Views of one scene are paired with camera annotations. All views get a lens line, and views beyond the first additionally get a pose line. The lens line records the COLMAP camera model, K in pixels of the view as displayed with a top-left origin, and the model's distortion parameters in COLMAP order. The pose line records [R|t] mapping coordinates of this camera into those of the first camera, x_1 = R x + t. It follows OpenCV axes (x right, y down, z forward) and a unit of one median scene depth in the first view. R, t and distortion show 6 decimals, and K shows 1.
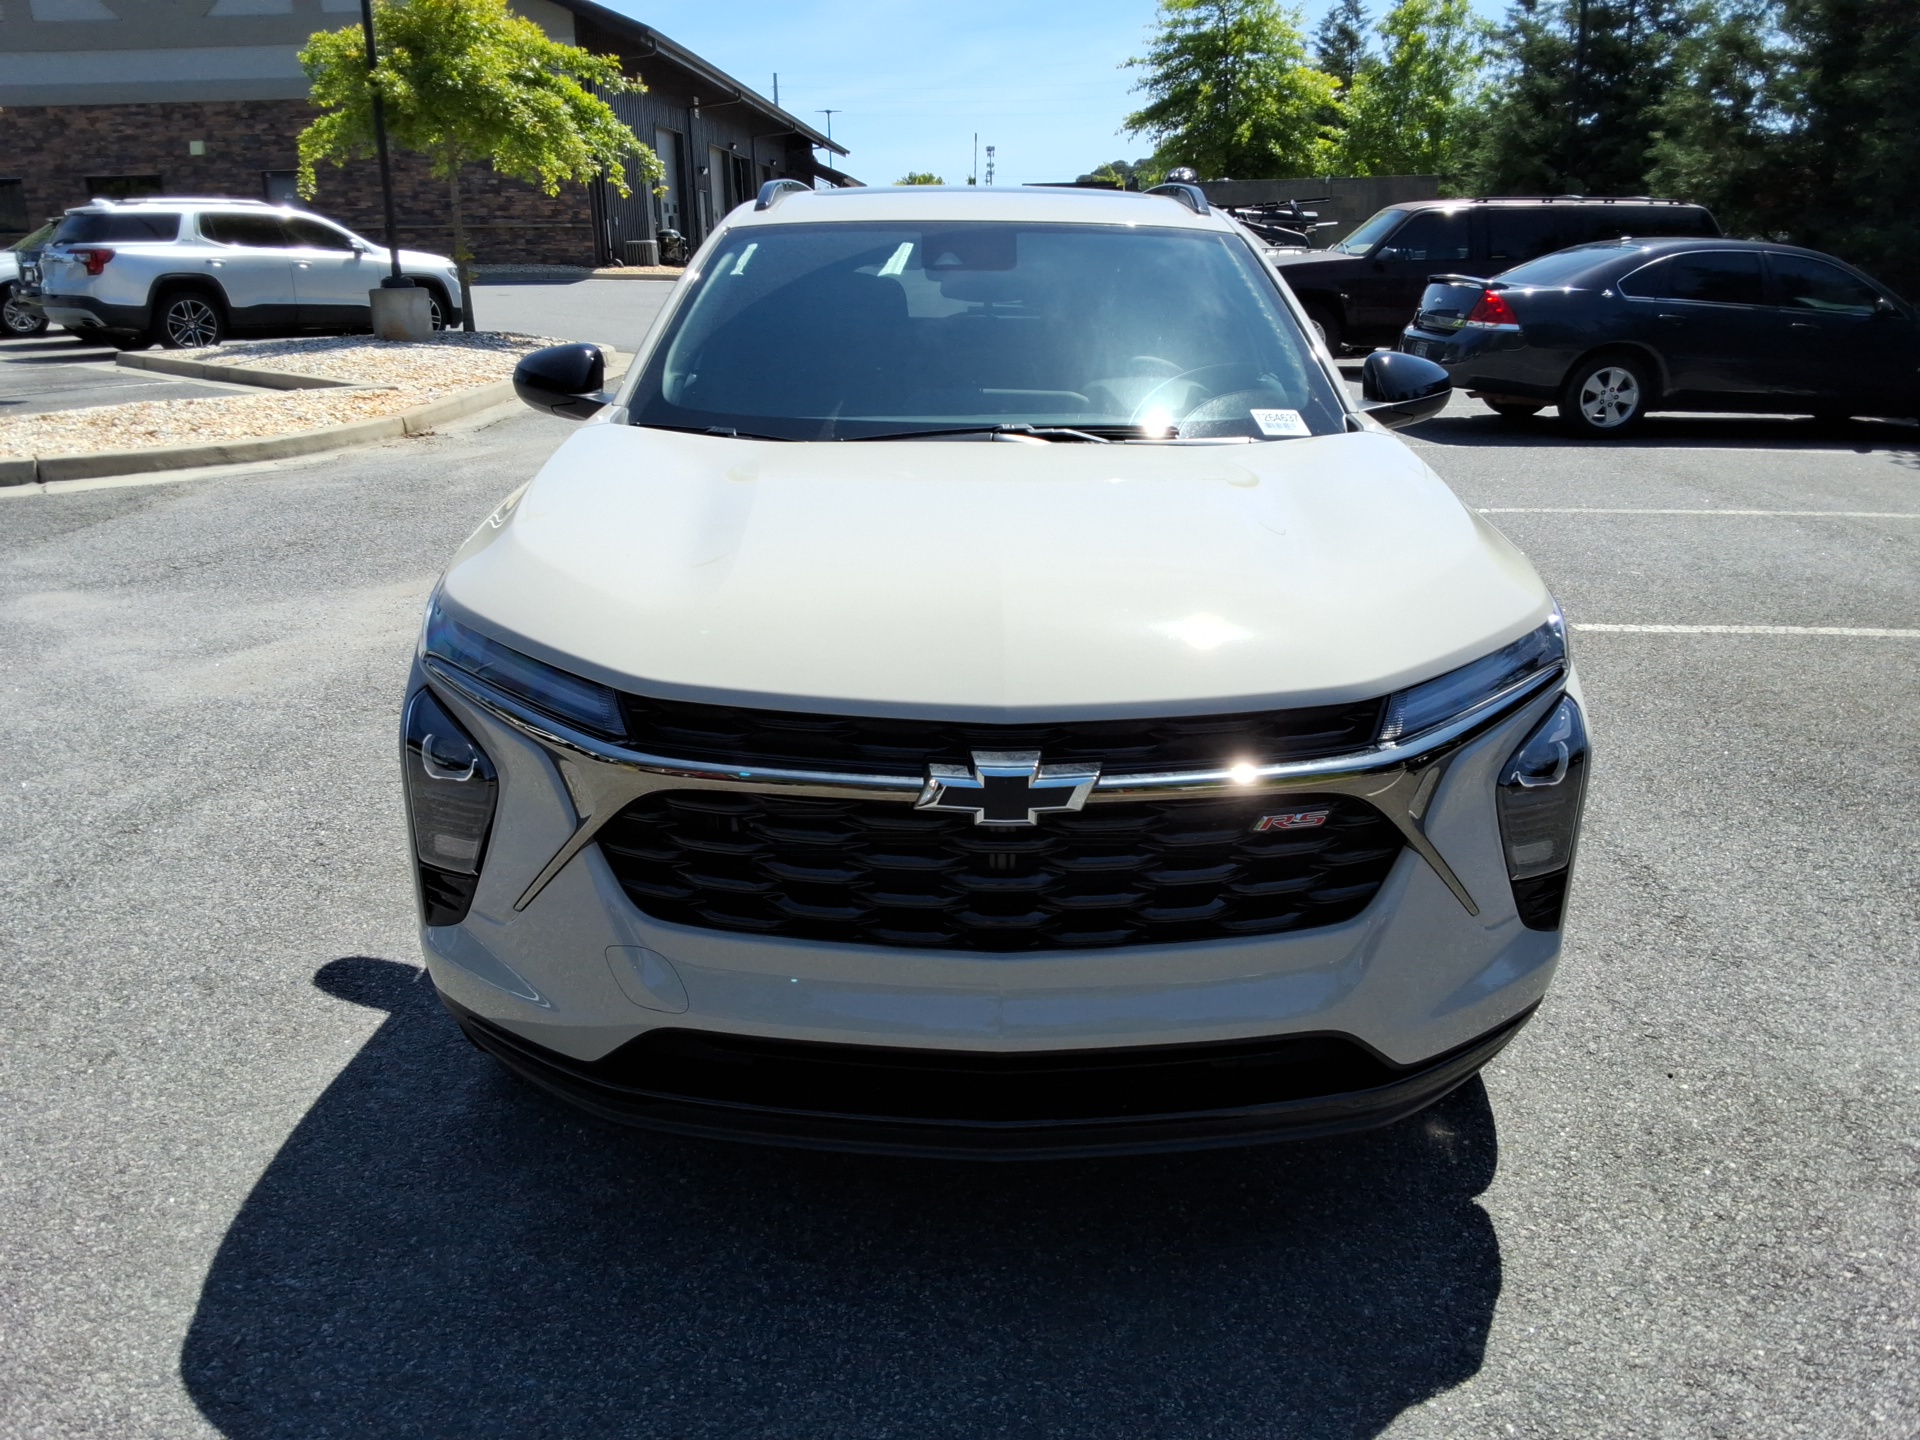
lens RADIAL K [[1547.1, 0, 974.6], [0, 1547.1, 700.5], [0, 0, 1]] dist [0.123929, -0.182702]
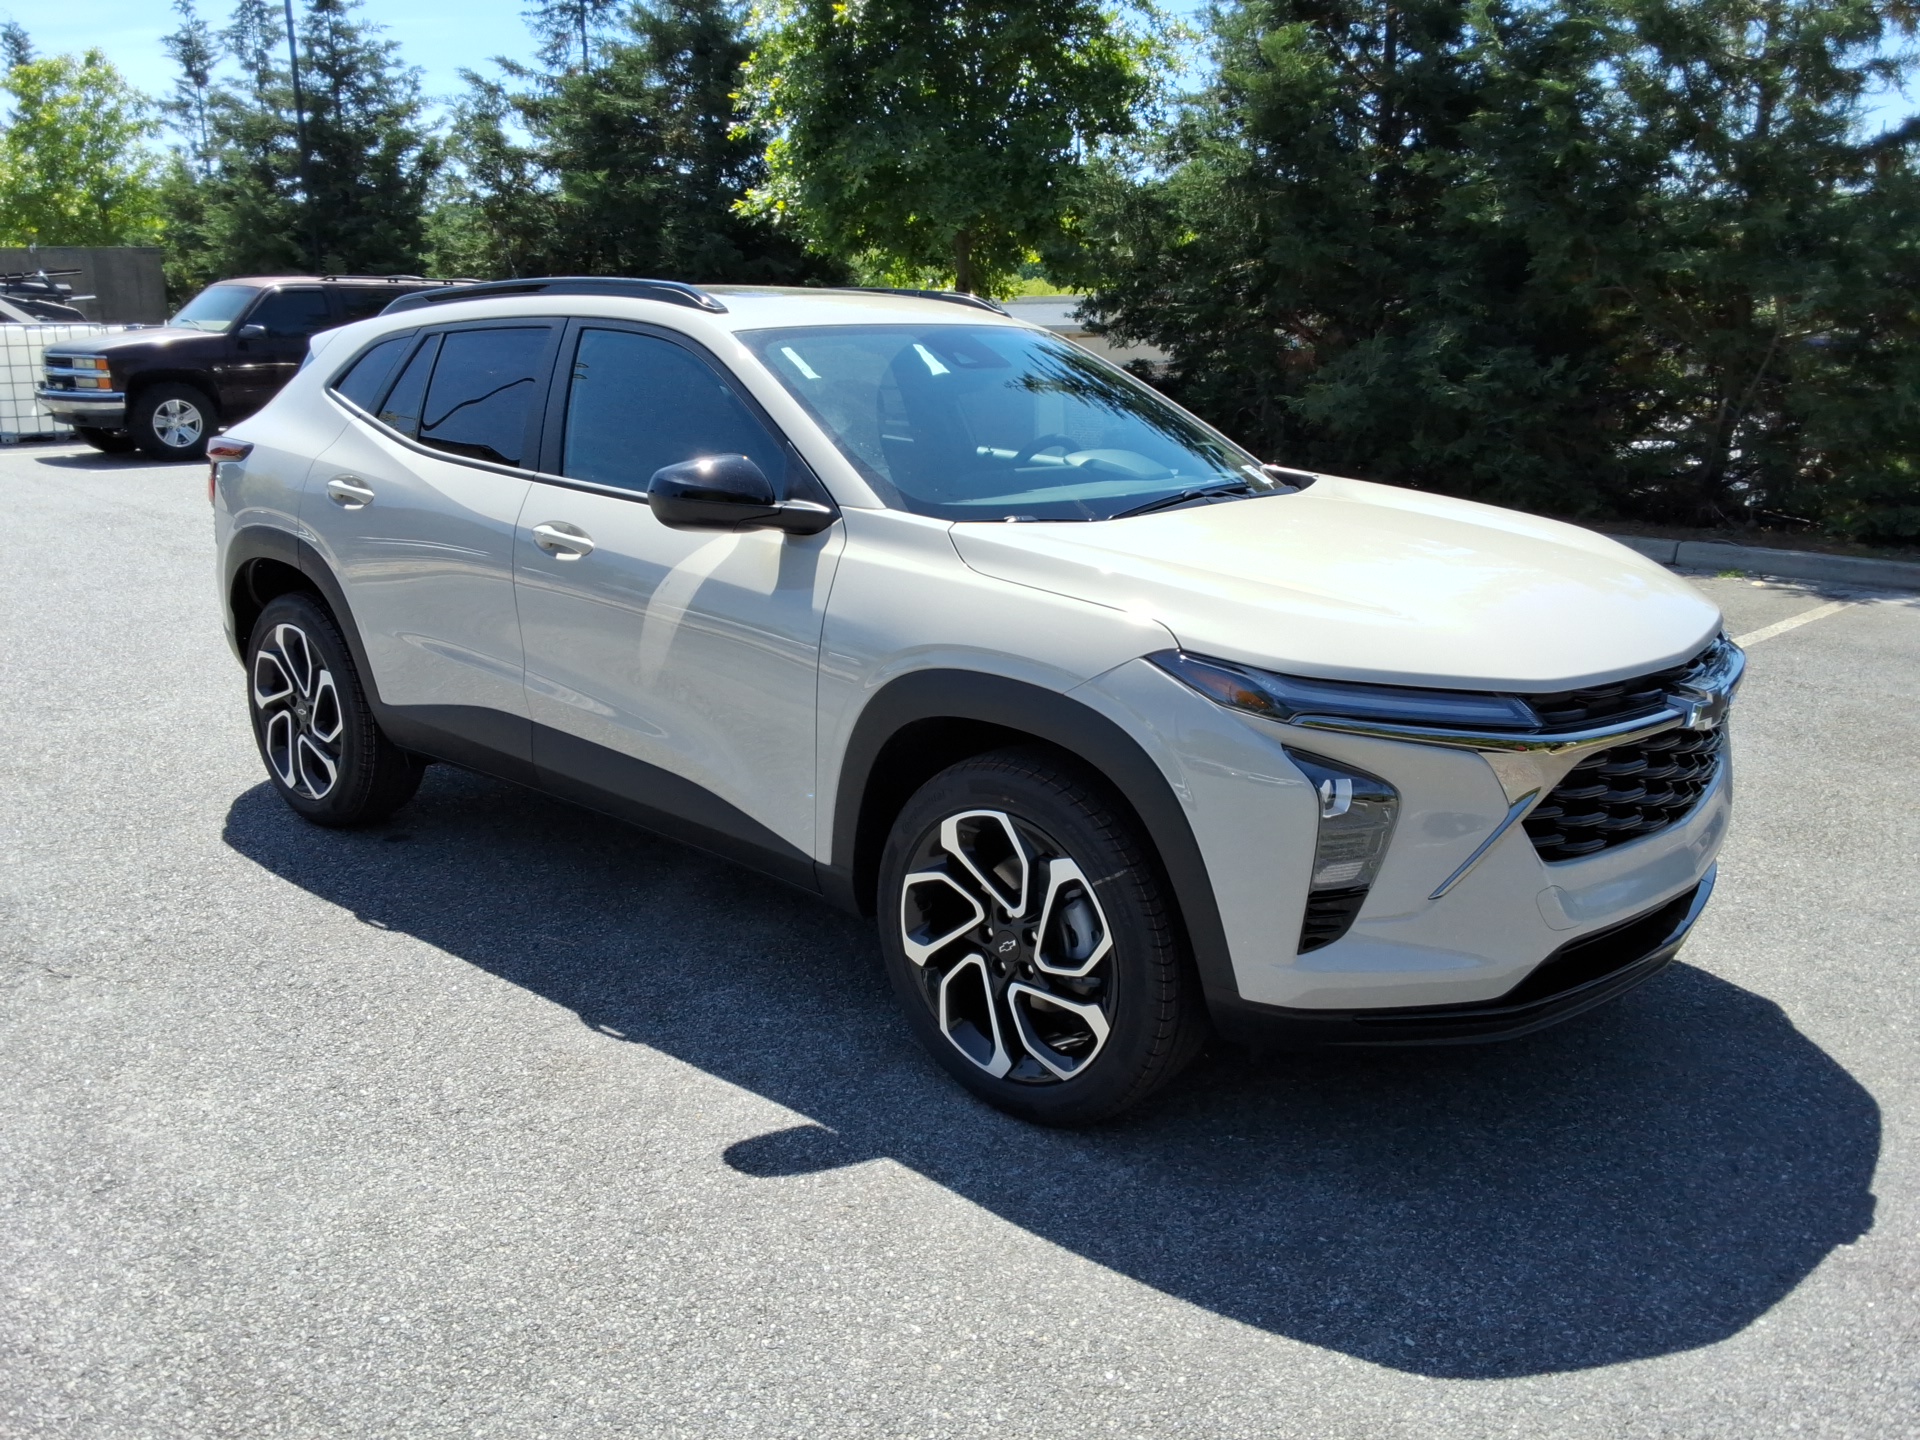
lens RADIAL K [[1547.1, 0, 974.6], [0, 1547.1, 700.5], [0, 0, 1]] dist [0.123929, -0.182702]
pose [[0.660508, -0.183815, 0.727971, -0.141704], [0.214265, 0.975397, 0.051883, -0.015946], [-0.719597, 0.121709, 0.683642, 0.041500]]
